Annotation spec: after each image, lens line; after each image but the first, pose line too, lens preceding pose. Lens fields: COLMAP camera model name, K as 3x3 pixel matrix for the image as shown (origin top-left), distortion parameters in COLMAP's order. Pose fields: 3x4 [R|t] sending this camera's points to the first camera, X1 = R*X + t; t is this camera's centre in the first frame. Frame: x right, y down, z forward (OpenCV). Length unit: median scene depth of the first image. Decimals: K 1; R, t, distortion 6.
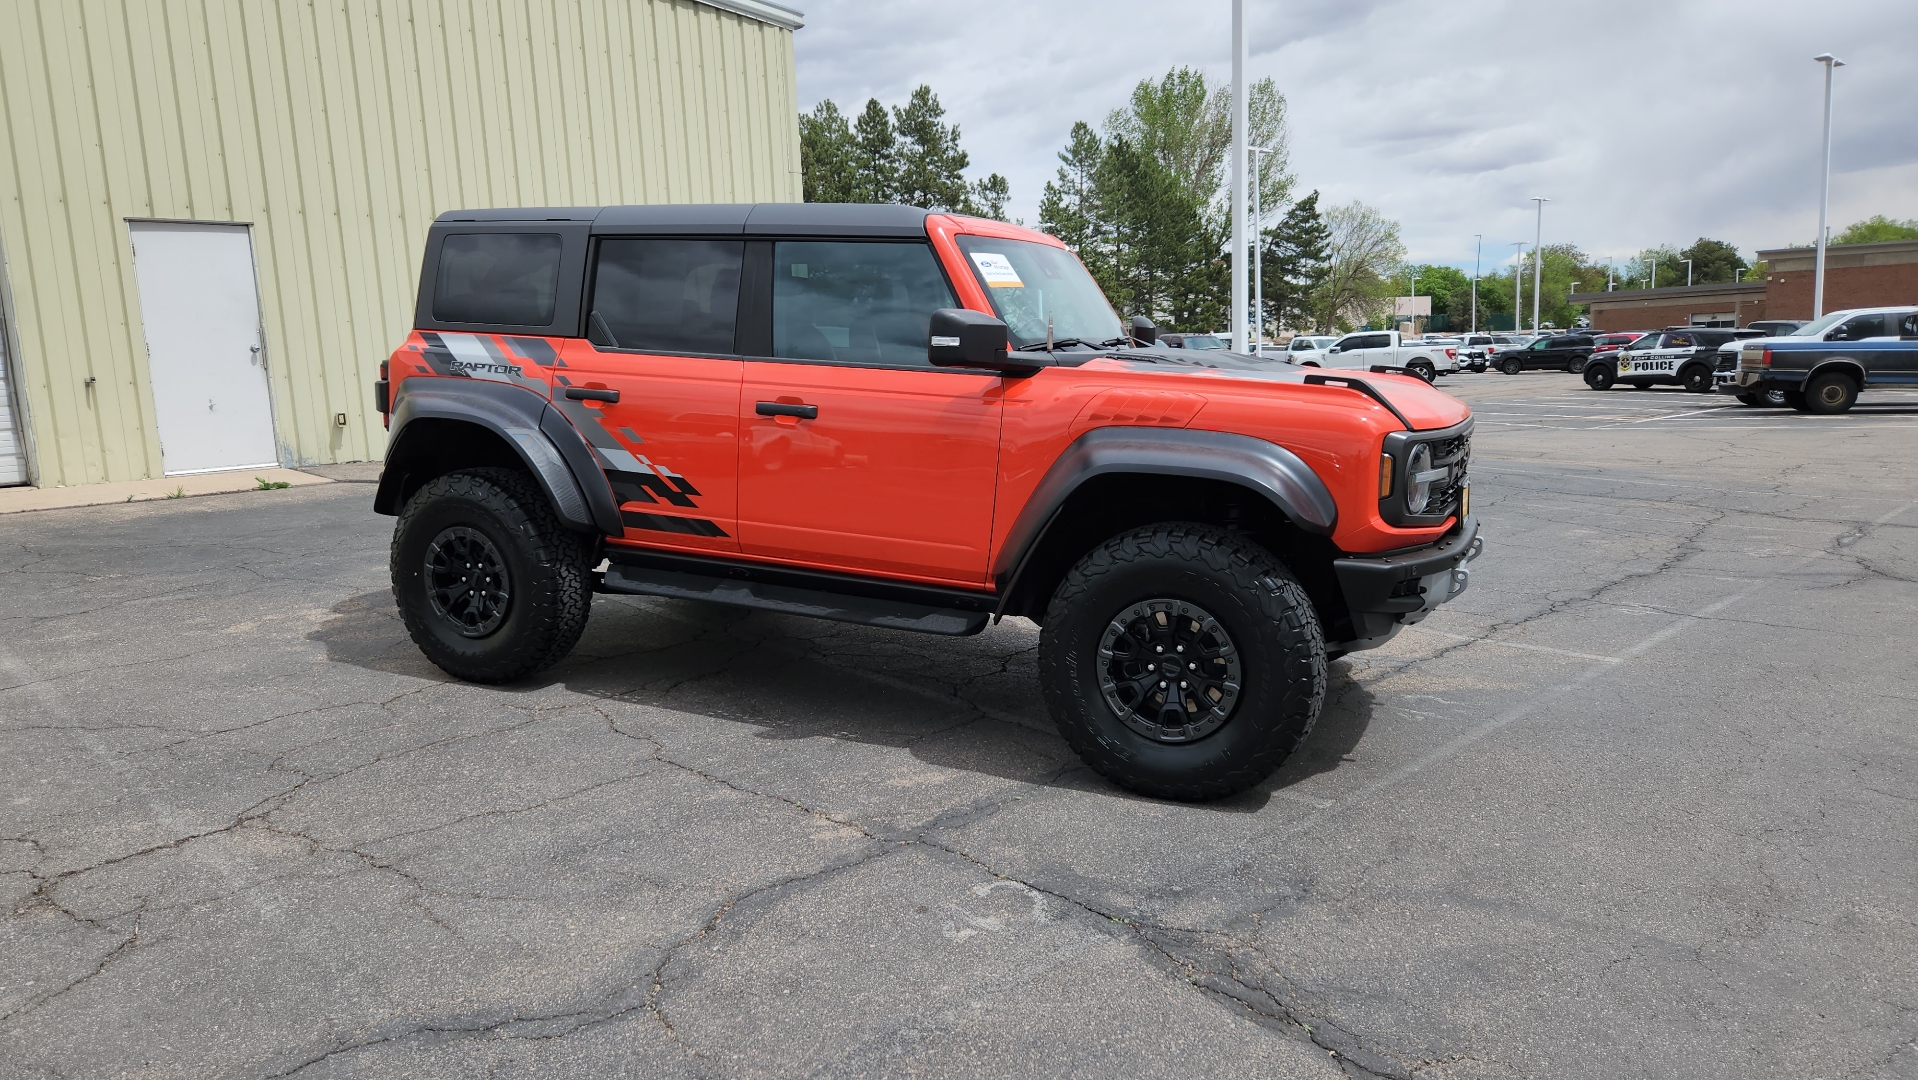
lens RADIAL K [[1286.3, 0, 933.5], [0, 1286.3, 550.2], [0, 0, 1]] dist [0.065726, -0.052046]
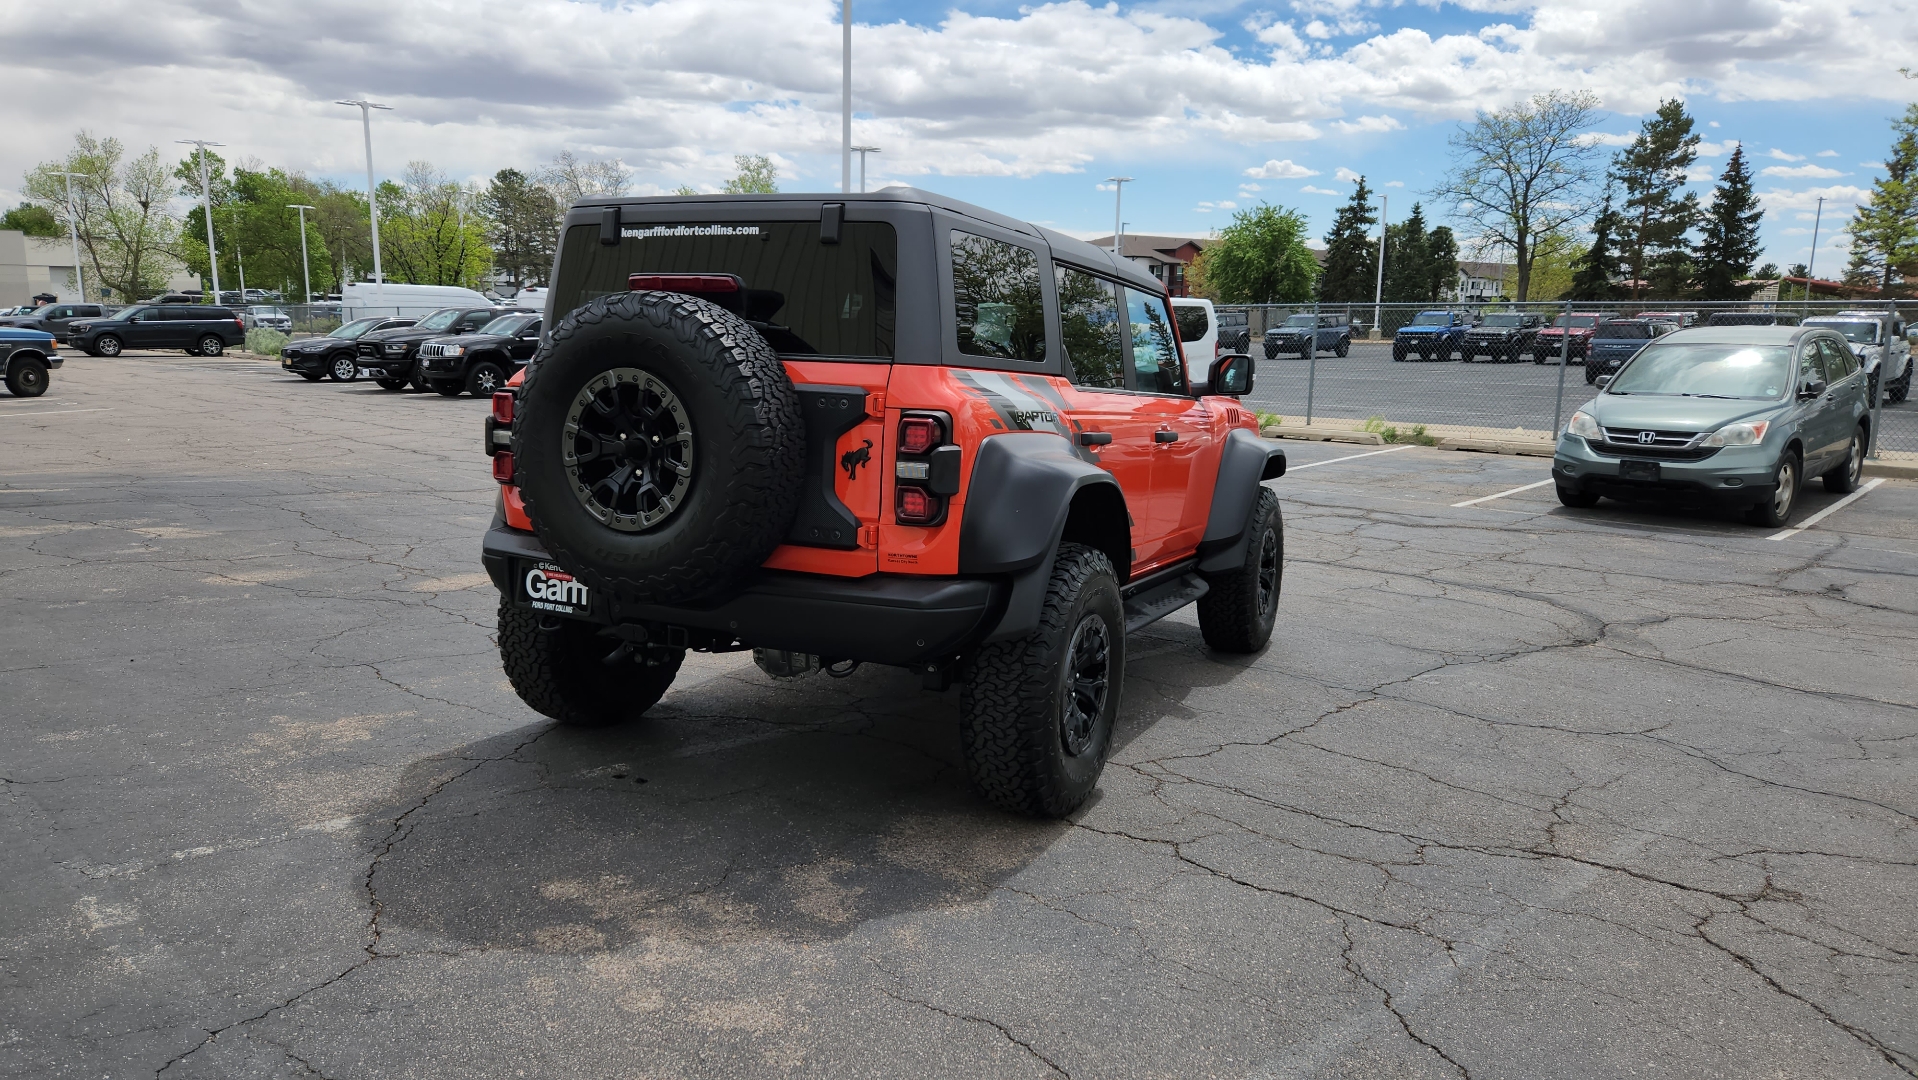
lens RADIAL K [[1286.6, 0, 926.9], [0, 1286.6, 558.2], [0, 0, 1]] dist [0.067684, -0.054205]
pose [[-0.001875, -0.158081, 0.987424, -1.157665], [0.134128, 0.978464, 0.156902, -0.193585], [-0.990962, 0.132736, 0.019368, 1.096435]]
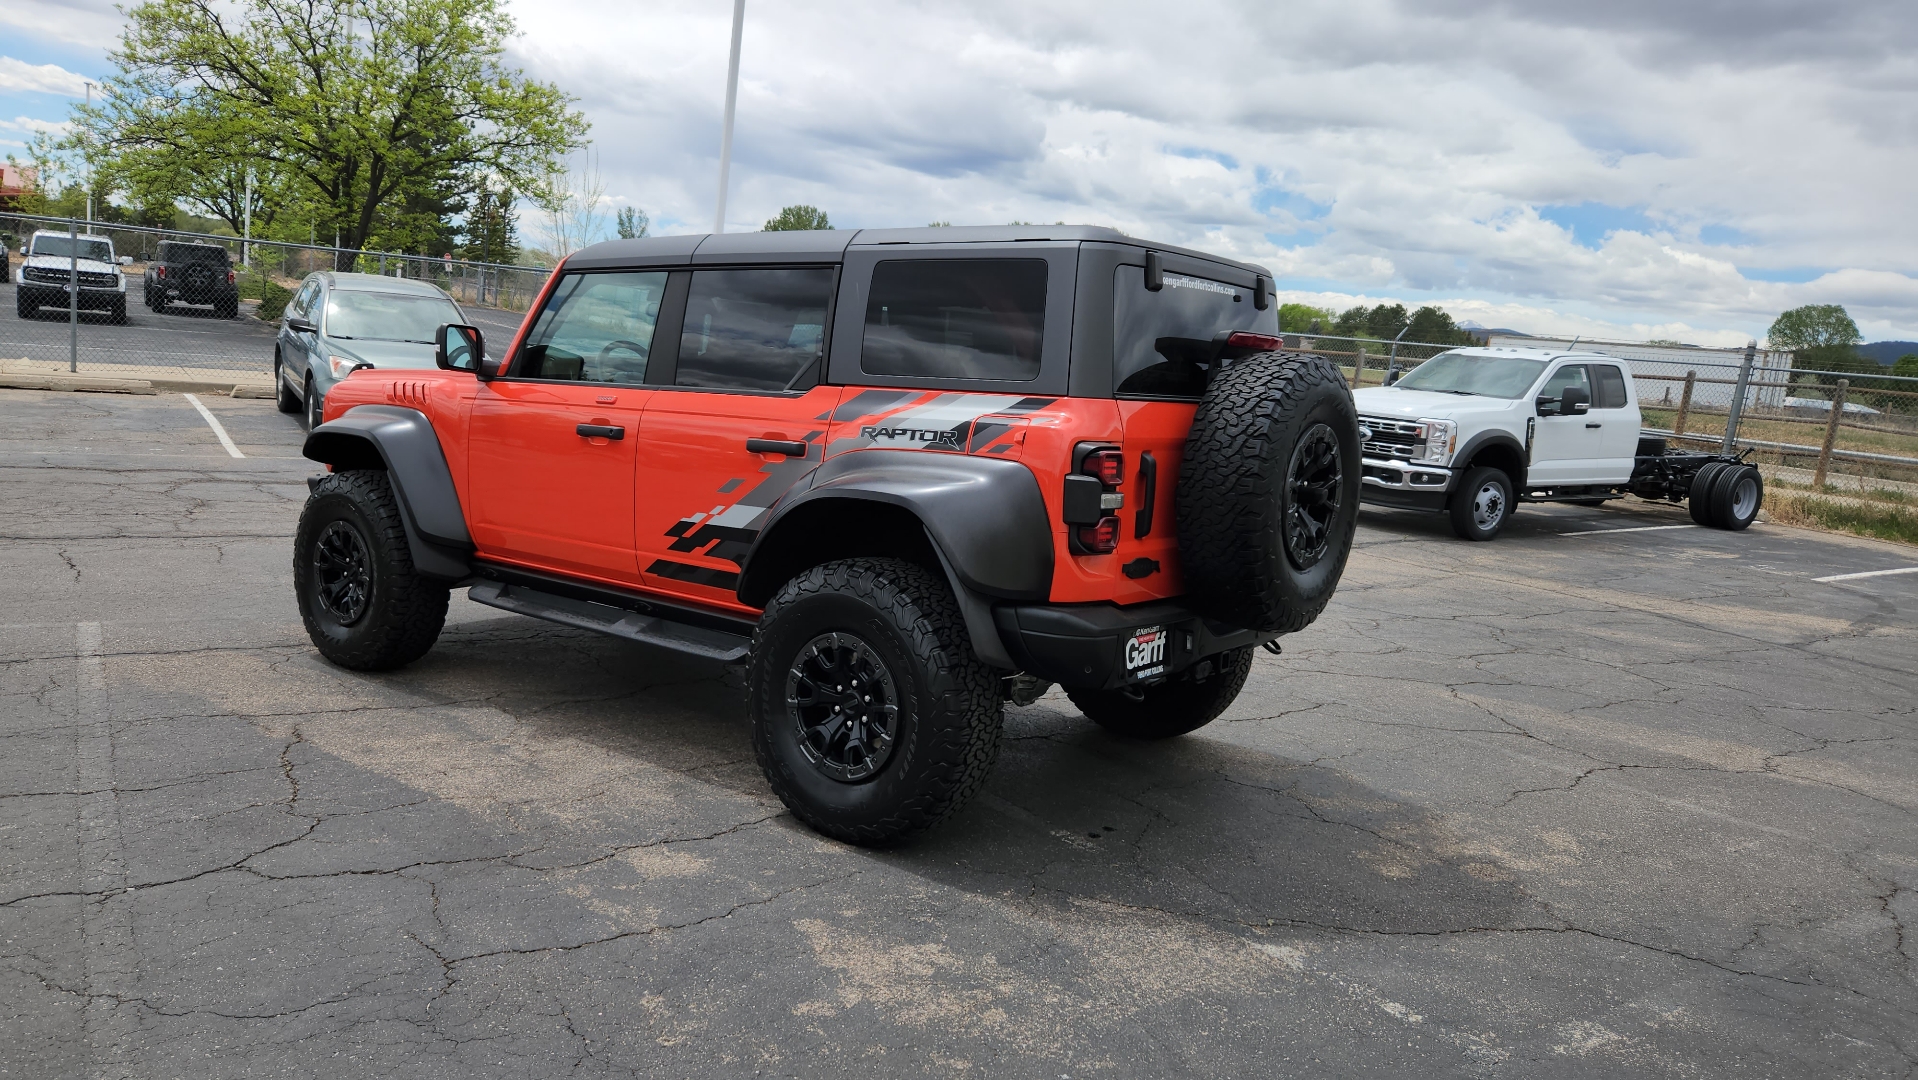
lens RADIAL K [[1285.0, 0, 930.4], [0, 1285.0, 539.0], [0, 0, 1]] dist [0.064357, -0.051557]
pose [[-0.975066, -0.100668, 0.197767, -0.384084], [-0.038196, 0.954021, 0.297298, -0.363839], [-0.218602, 0.282331, -0.934078, 2.060718]]
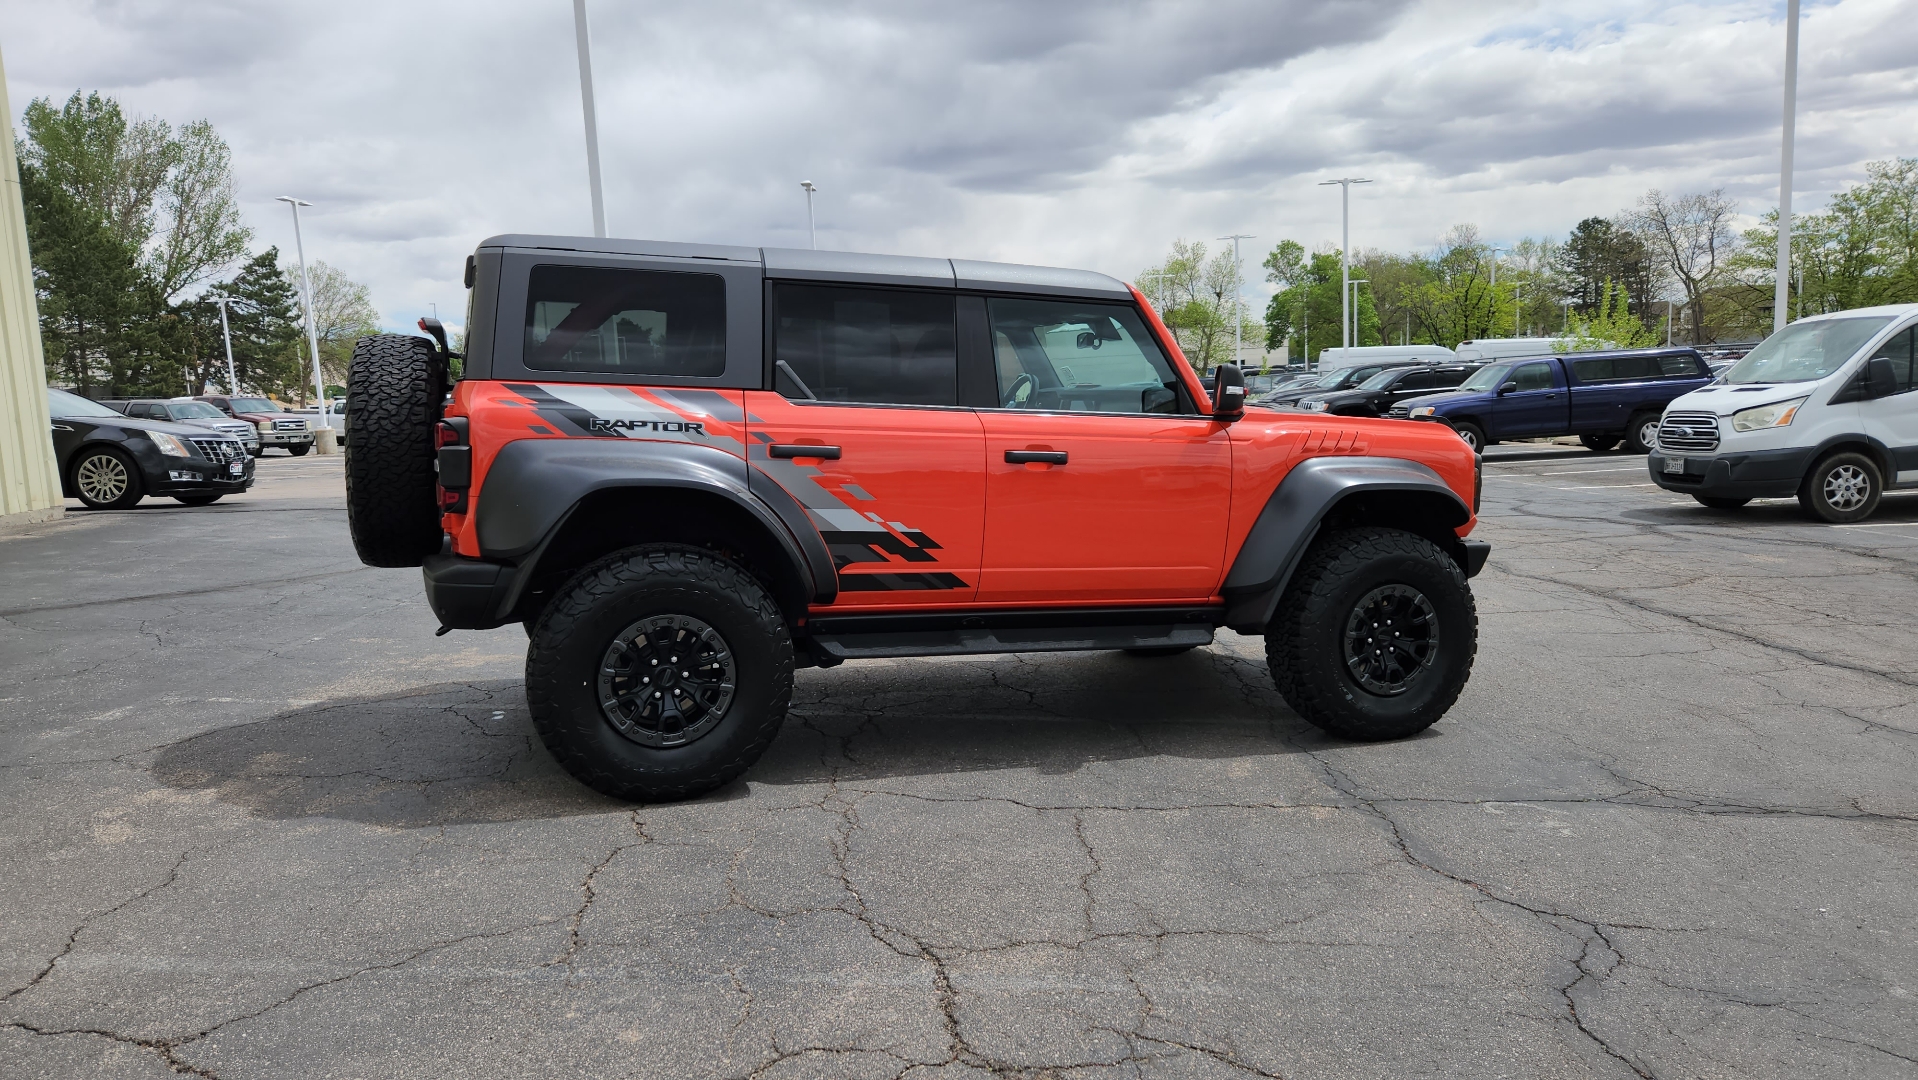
lens RADIAL K [[1286.6, 0, 929.4], [0, 1286.6, 537.4], [0, 0, 1]] dist [0.067684, -0.054205]
pose [[0.714574, -0.076641, 0.695349, -0.828478], [0.117471, 0.993012, -0.011270, -0.038848], [-0.689626, 0.089736, 0.718584, 0.286823]]
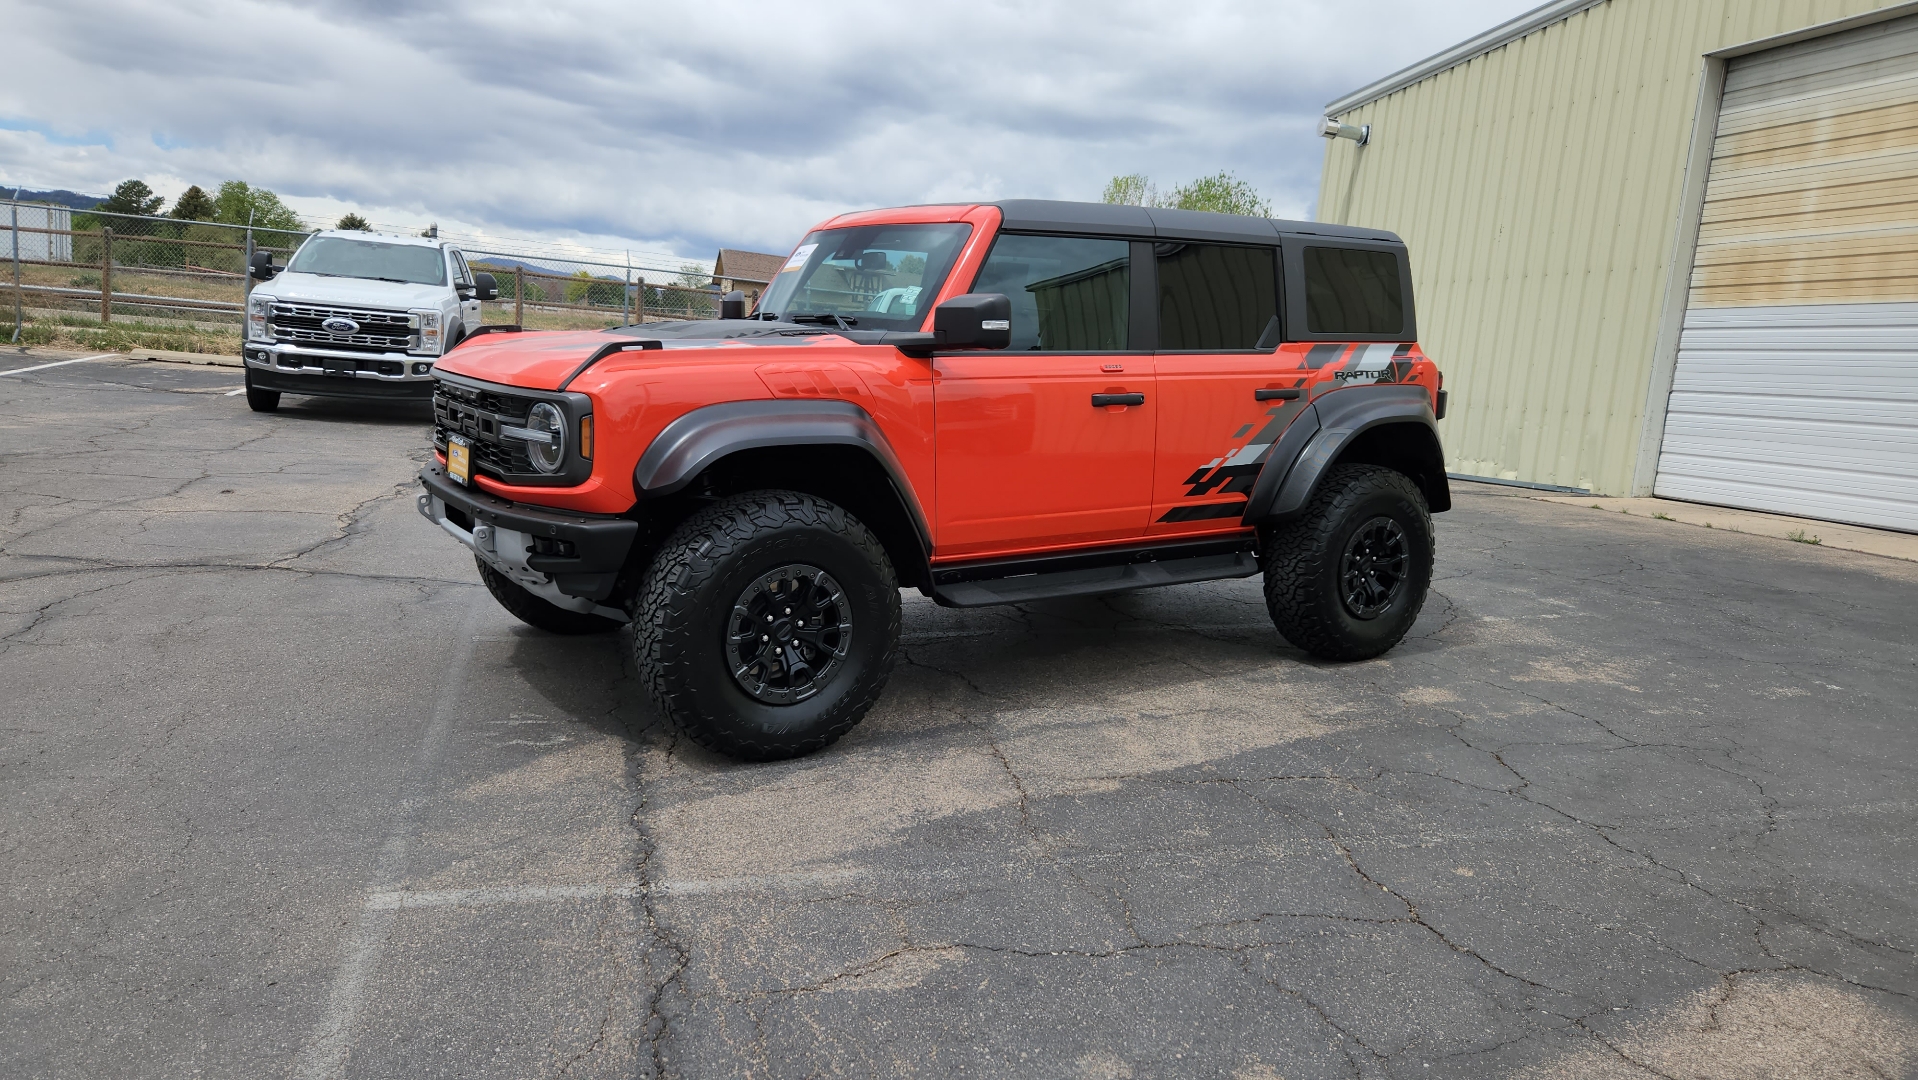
lens RADIAL K [[1285.0, 0, 926.2], [0, 1285.0, 548.9], [0, 0, 1]] dist [0.064357, -0.051557]
pose [[-0.506452, 0.118285, -0.854116, 0.953783], [-0.196464, 0.948663, 0.247873, -0.254203], [0.839588, 0.293339, -0.457214, 1.564678]]
